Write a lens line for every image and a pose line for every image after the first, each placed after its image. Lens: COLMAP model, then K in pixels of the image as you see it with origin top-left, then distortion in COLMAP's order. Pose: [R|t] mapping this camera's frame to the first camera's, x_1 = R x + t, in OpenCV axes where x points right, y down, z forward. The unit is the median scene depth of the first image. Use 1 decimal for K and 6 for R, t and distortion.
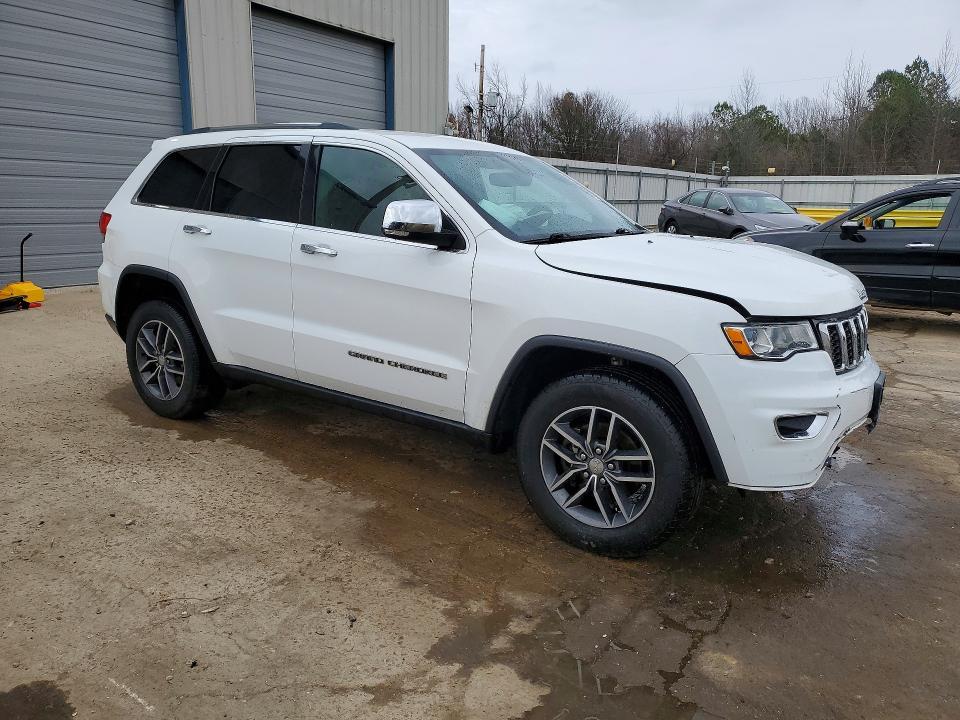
lens RADIAL K [[678.8, 0, 466.9], [0, 678.8, 360.1], [0, 0, 1]] dist [0.027739, -0.002971]
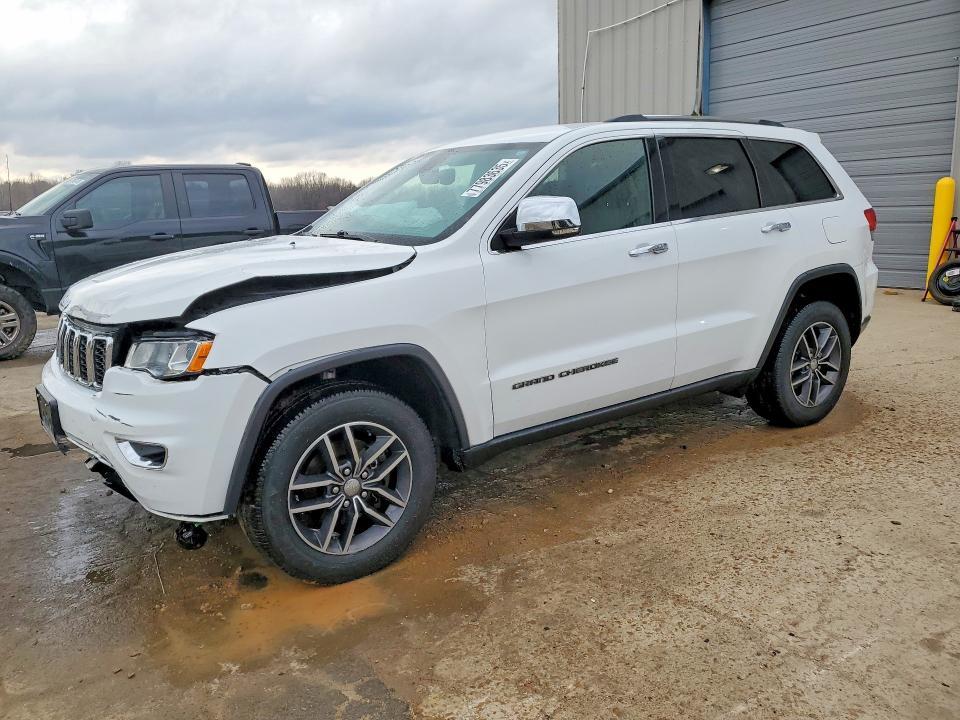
lens RADIAL K [[678.8, 0, 466.9], [0, 678.8, 360.1], [0, 0, 1]] dist [0.027739, -0.002971]
pose [[0.282395, -0.267761, 0.921172, -1.029551], [0.291321, 0.938843, 0.183590, -0.229704], [-0.913994, 0.216512, 0.343129, 0.804245]]
